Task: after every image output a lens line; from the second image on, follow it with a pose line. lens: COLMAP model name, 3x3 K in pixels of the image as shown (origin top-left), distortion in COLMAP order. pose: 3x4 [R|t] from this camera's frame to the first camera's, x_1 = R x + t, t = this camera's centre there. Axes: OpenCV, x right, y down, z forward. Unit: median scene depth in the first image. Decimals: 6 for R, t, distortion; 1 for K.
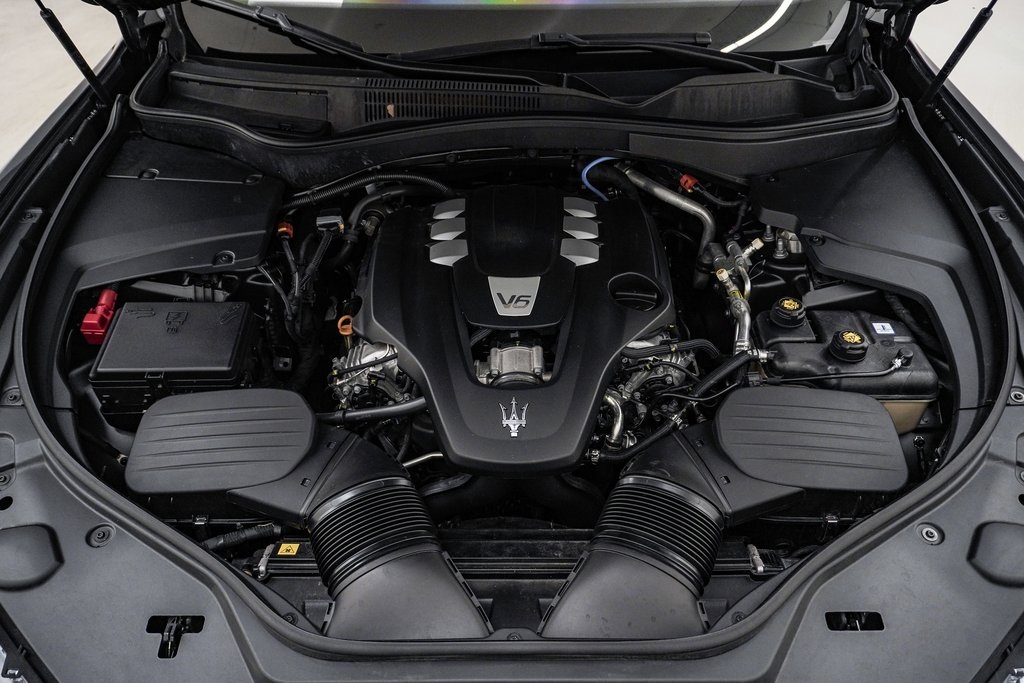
lens RADIAL K [[853.3, 0, 512.0], [0, 853.3, 341.5], [0, 0, 1]] dist [-0.005375, -0.001134]
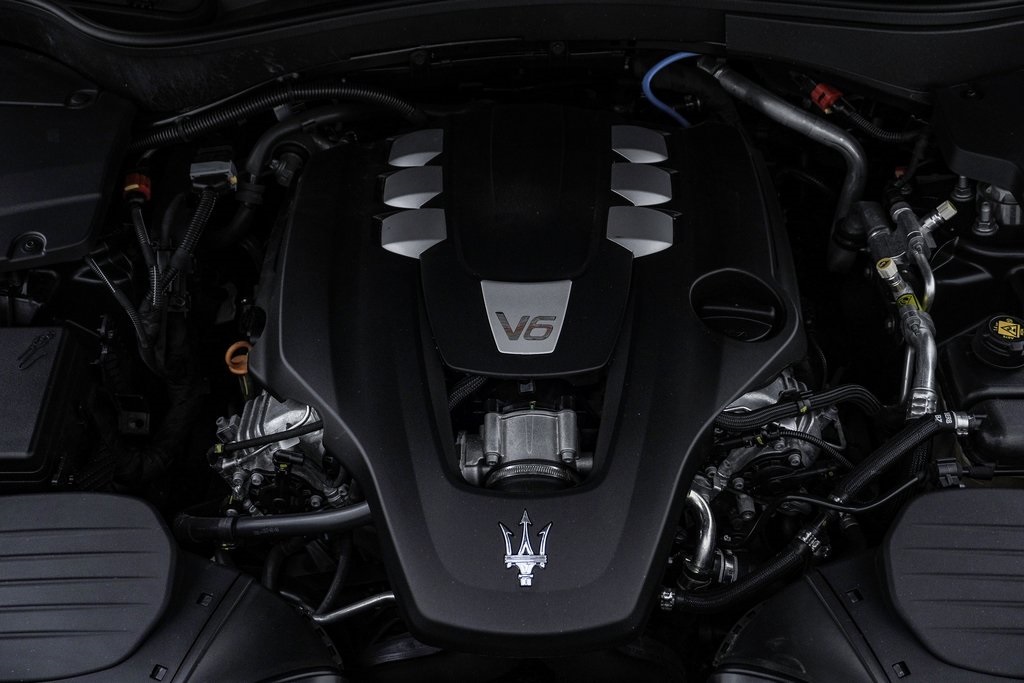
lens RADIAL K [[1185.4, 0, 512.0], [0, 1185.4, 341.5], [0, 0, 1]] dist [0.017165, -0.144772]
pose [[0.999877, -0.002760, -0.015427, 0.004956], [0.004023, 0.996585, 0.082474, -0.097991], [0.015146, -0.082526, 0.996474, 0.195352]]
